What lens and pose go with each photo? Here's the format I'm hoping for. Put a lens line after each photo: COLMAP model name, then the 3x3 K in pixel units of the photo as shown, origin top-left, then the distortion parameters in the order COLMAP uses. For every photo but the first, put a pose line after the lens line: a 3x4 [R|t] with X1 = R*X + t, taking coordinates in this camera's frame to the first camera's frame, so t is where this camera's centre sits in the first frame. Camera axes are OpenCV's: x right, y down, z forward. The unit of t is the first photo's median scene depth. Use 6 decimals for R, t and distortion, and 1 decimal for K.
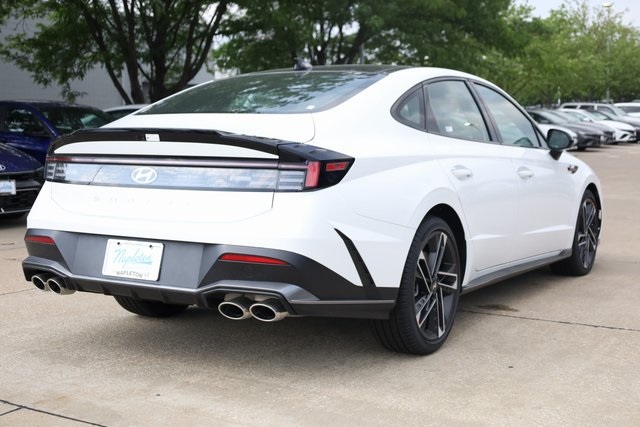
lens RADIAL K [[896.2, 0, 321.0], [0, 896.2, 215.0], [0, 0, 1]] dist [-0.025867, 0.000000]
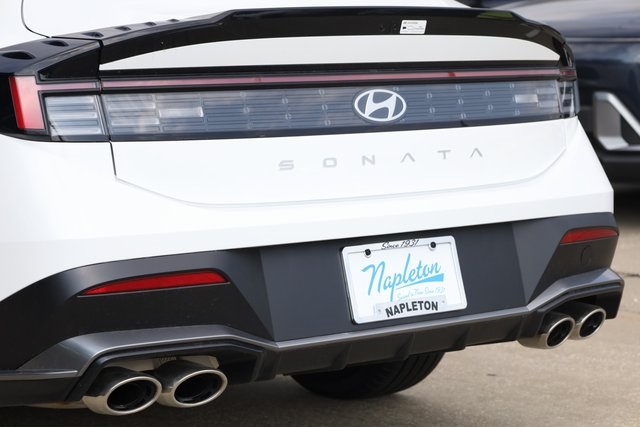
lens RADIAL K [[1868.6, 0, 322.4], [0, 1868.6, 211.2], [0, 0, 1]] dist [-0.062642, 0.000000]
pose [[0.288641, -0.101963, 0.951993, -1.179606], [0.087223, 0.992979, 0.079907, -0.071258], [-0.953456, 0.059971, 0.295508, 0.739553]]
